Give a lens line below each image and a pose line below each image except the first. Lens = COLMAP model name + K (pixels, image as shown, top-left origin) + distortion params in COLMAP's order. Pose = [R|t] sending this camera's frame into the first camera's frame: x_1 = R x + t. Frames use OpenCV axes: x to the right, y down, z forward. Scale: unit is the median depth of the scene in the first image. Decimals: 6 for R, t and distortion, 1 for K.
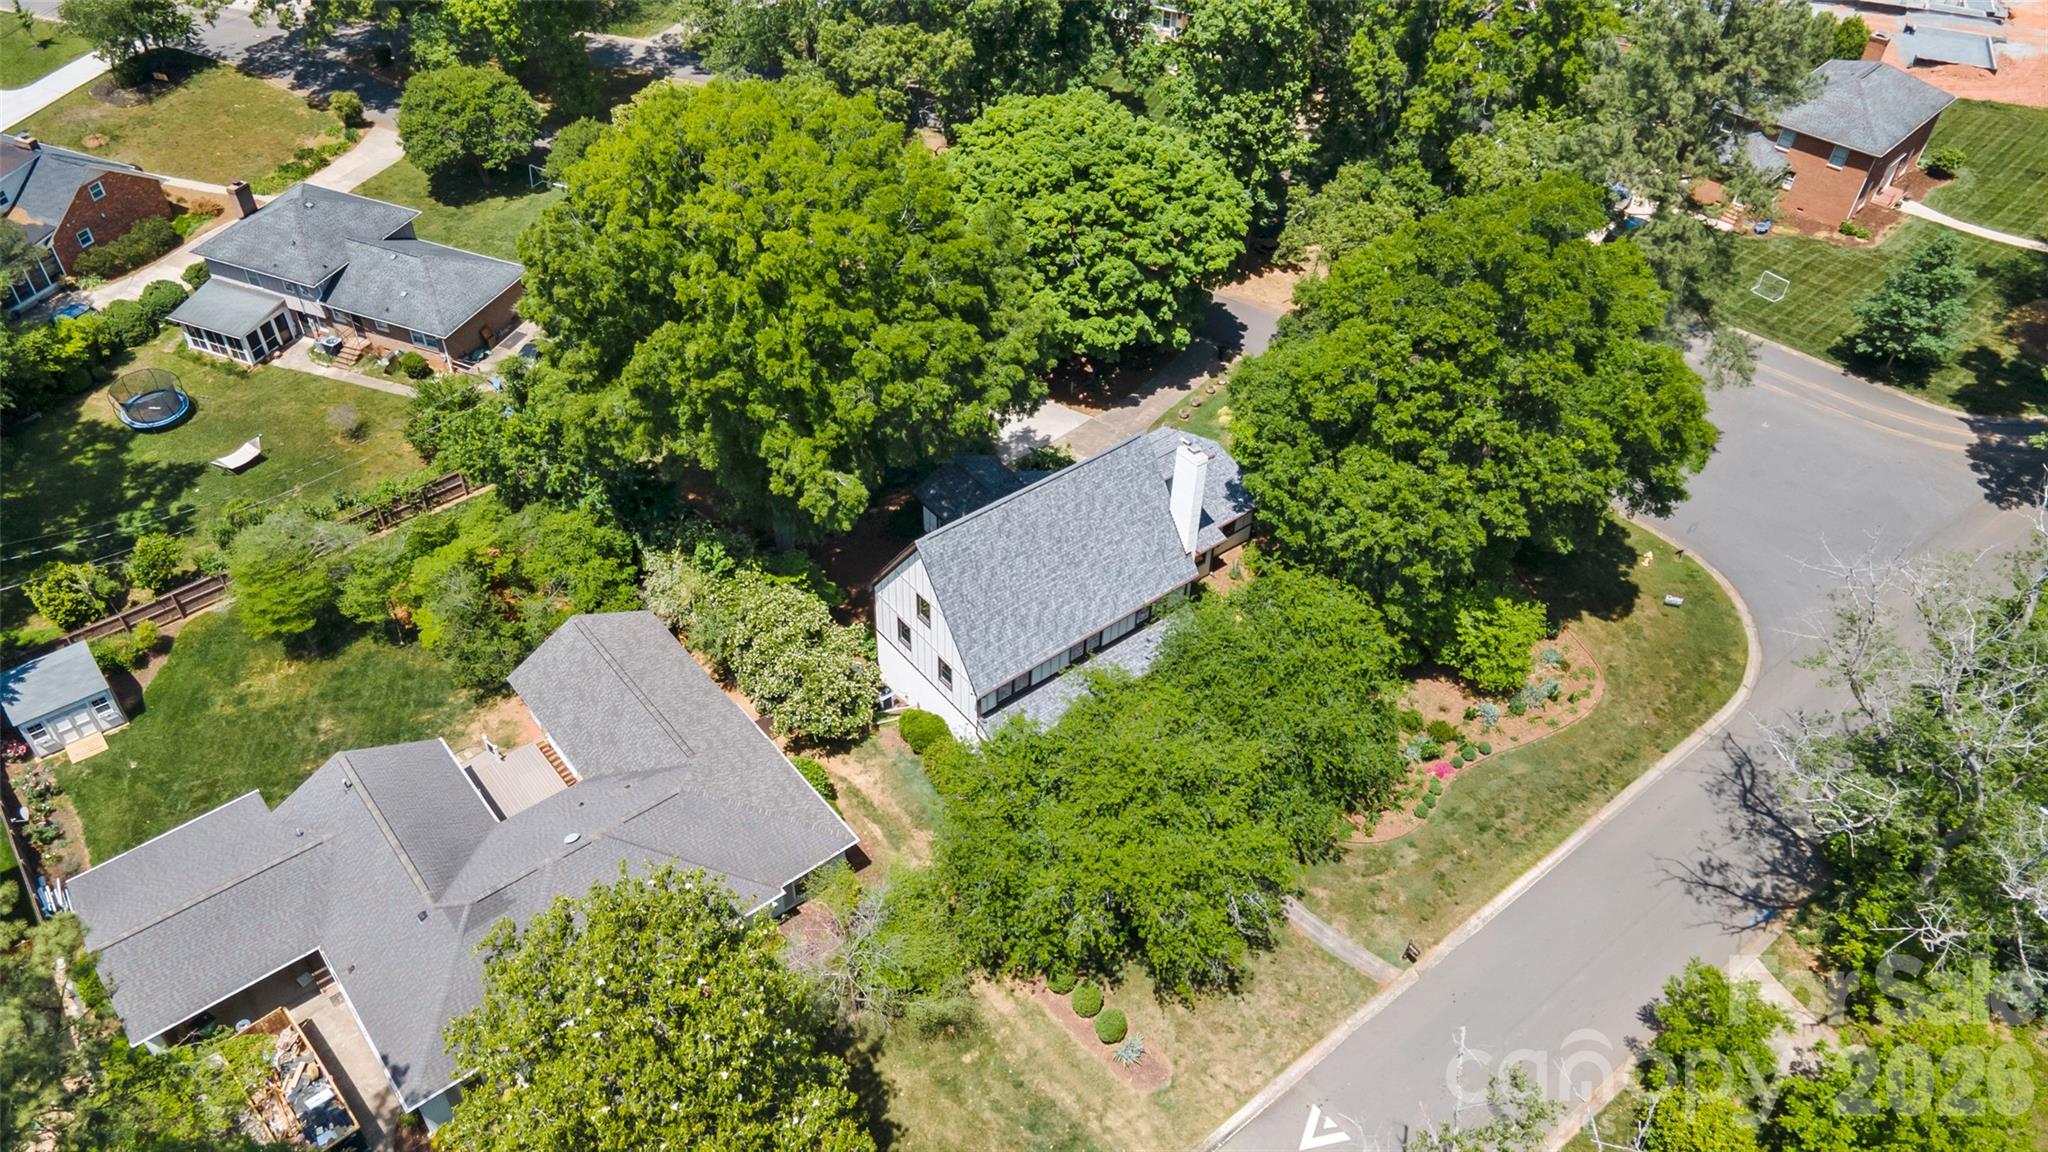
lens RADIAL K [[1482.9, 0, 1026.3], [0, 1482.9, 567.6], [0, 0, 1]] dist [0.000751, 0.062114]
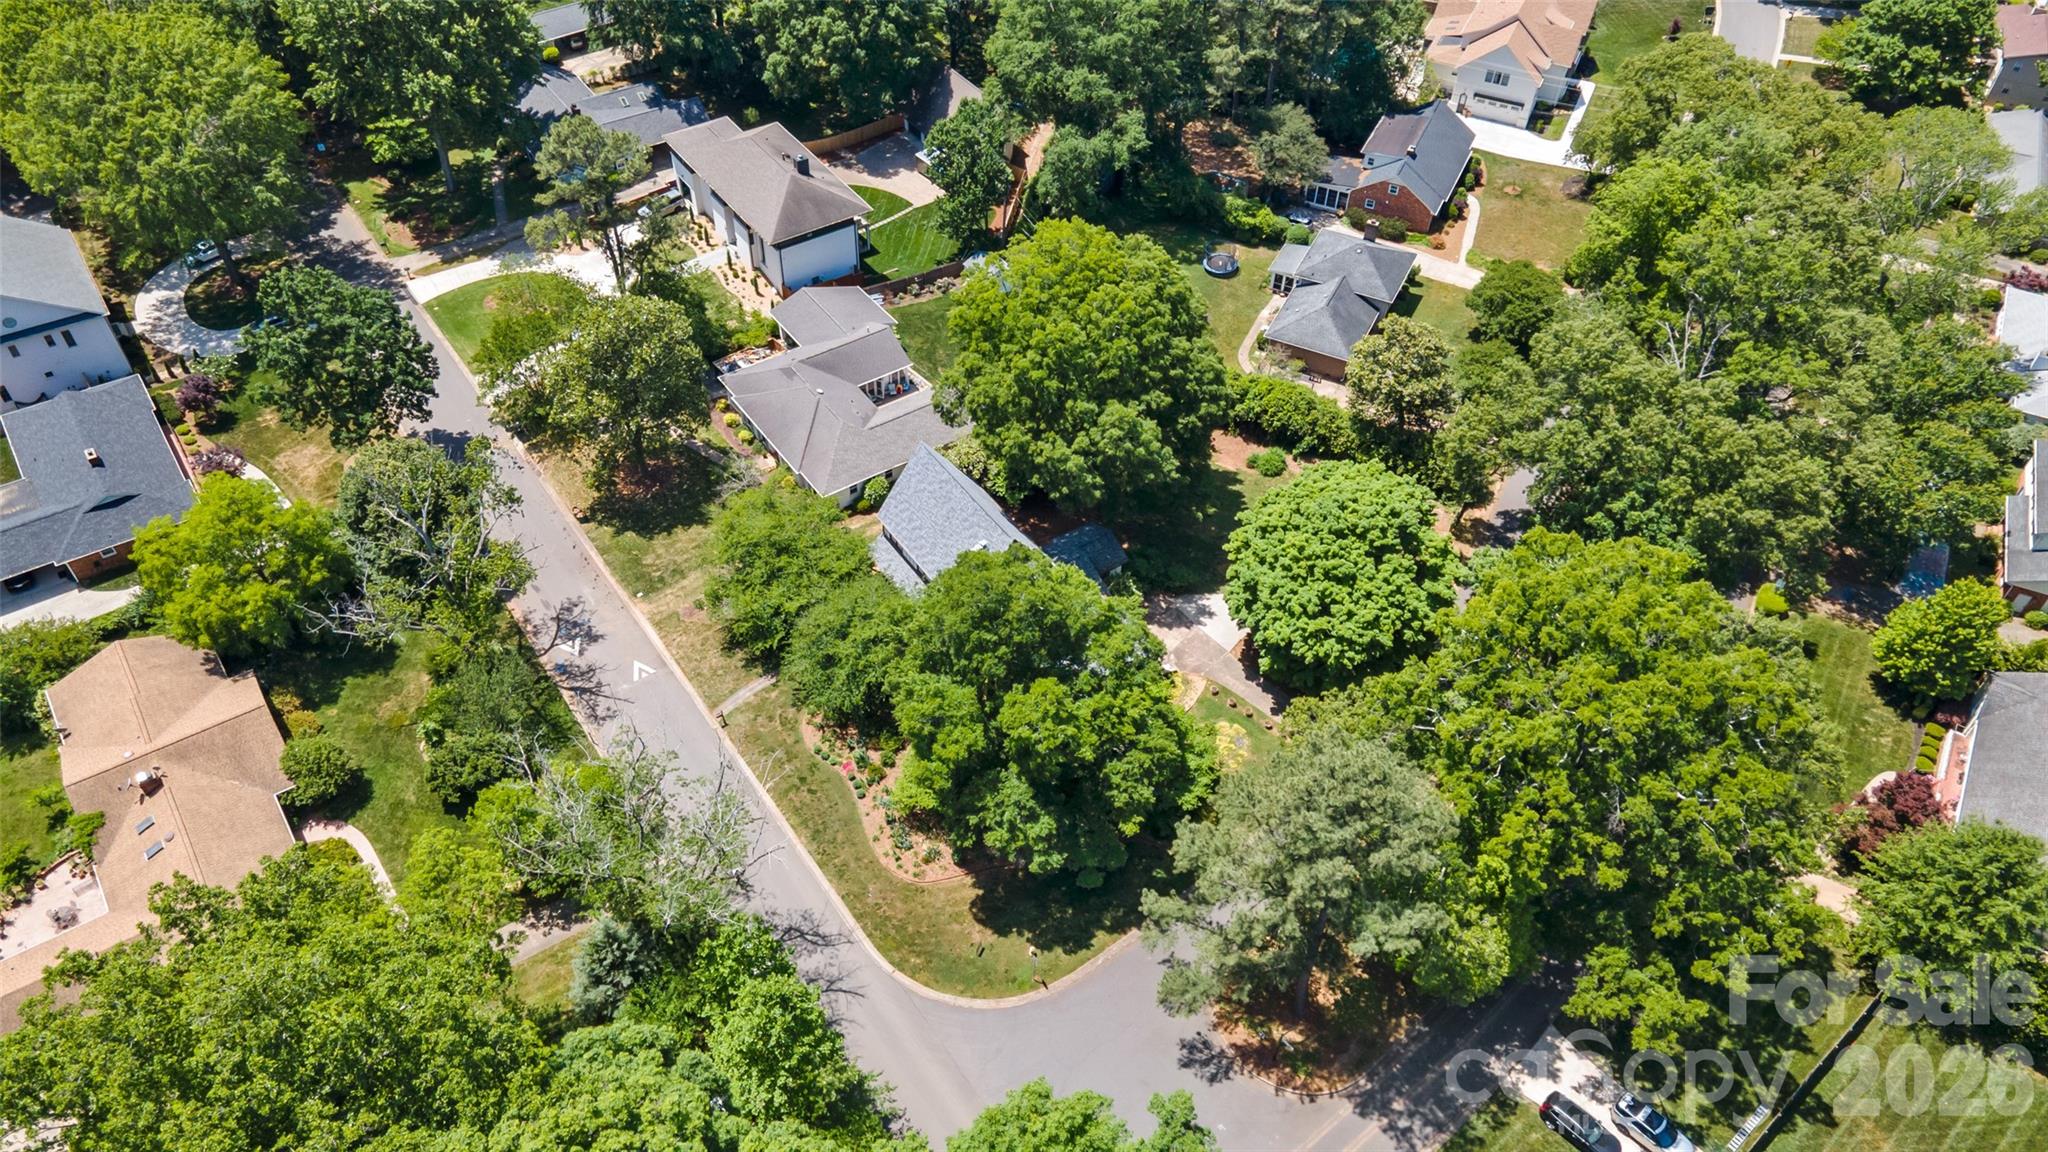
lens RADIAL K [[1482.9, 0, 1026.3], [0, 1482.9, 567.6], [0, 0, 1]] dist [0.000751, 0.062114]
pose [[-0.070126, 0.695119, -0.715467, 1.029953], [-0.693809, 0.481348, 0.535662, -0.779310], [0.716737, 0.533961, 0.448524, 0.258052]]
